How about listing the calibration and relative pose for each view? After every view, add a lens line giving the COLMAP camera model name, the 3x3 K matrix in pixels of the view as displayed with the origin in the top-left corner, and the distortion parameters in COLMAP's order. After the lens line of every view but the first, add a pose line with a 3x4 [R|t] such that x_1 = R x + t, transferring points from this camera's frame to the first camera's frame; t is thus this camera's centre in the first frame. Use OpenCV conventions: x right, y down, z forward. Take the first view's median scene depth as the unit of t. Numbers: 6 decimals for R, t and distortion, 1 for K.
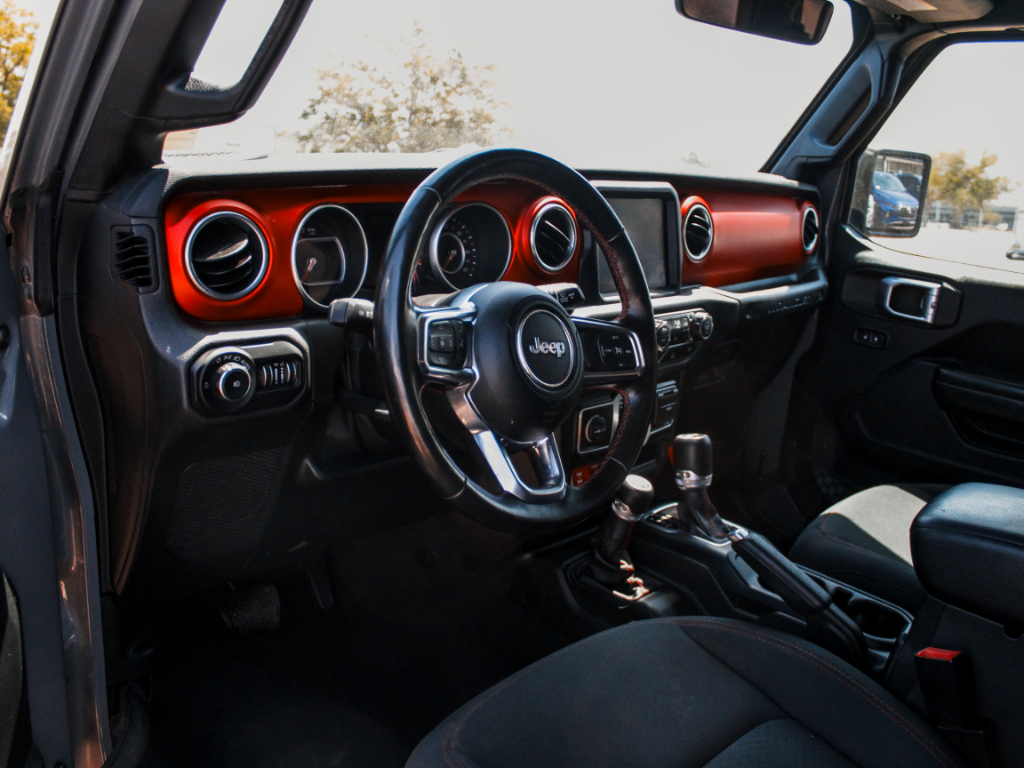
lens RADIAL K [[911.3, 0, 510.4], [0, 911.3, 386.9], [0, 0, 1]] dist [-0.149554, 0.082984]
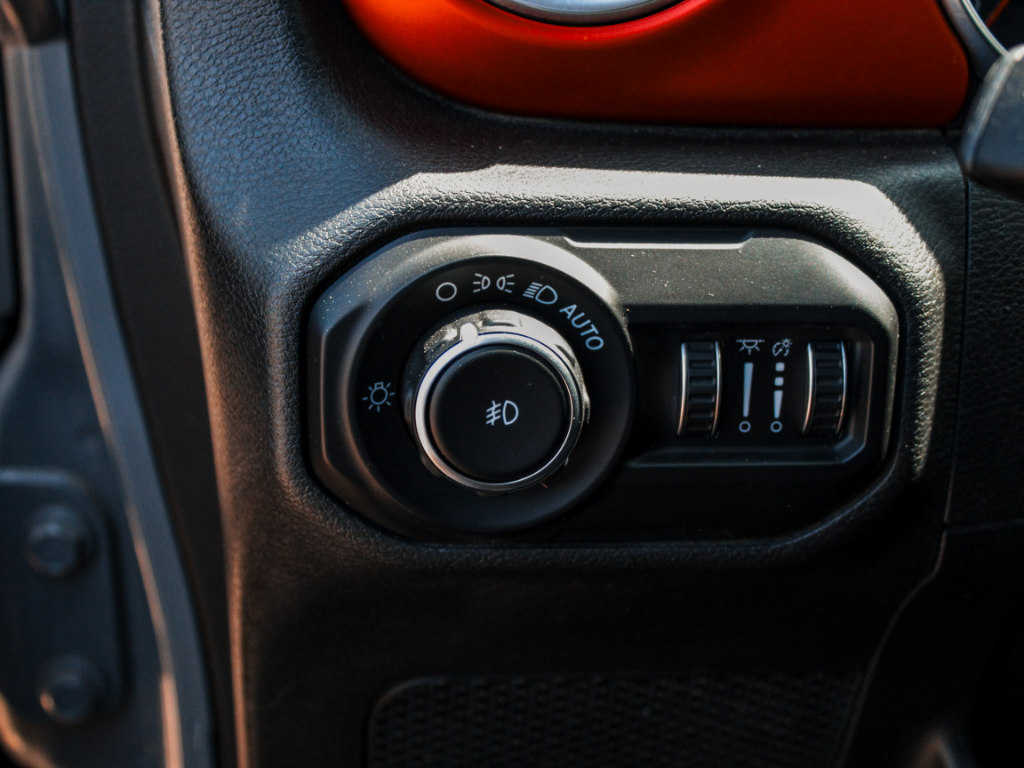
lens RADIAL K [[1858.9, 0, 512.1], [0, 1858.9, 383.9], [0, 0, 1]] dist [-0.002251, 0.000000]
pose [[0.780615, 0.166171, -0.602517, -0.036254], [-0.143146, 0.985918, 0.086453, -0.047594], [0.608399, 0.018762, 0.793409, 0.637416]]
